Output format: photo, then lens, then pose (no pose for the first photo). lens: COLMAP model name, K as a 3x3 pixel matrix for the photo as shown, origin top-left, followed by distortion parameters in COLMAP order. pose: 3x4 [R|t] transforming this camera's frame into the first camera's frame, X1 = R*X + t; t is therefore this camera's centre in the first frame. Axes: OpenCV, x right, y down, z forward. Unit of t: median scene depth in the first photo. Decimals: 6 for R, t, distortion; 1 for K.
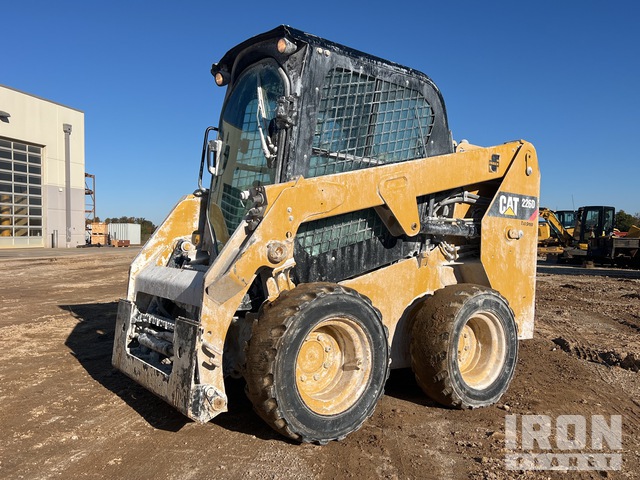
lens RADIAL K [[486.9, 0, 320.0], [0, 486.9, 247.5], [0, 0, 1]] dist [-0.002634, -0.004230]
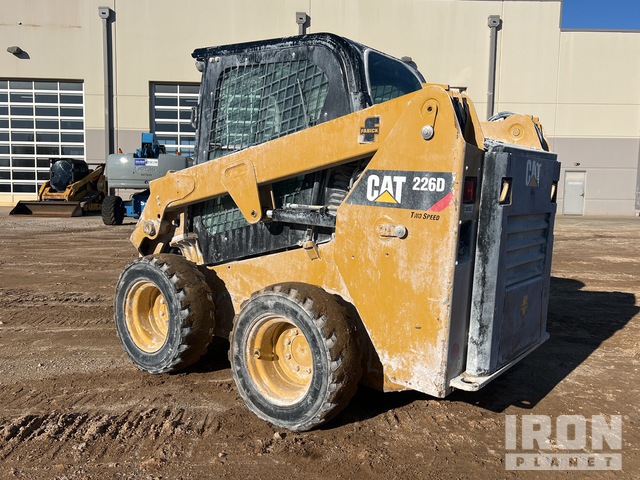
lens RADIAL K [[486.9, 0, 320.0], [0, 486.9, 247.5], [0, 0, 1]] dist [-0.002634, -0.004230]
pose [[0.389207, 0.103707, -0.915294, 1.107916], [-0.046940, 0.994584, 0.092731, -0.069943], [0.919953, 0.006872, 0.391967, 0.715202]]
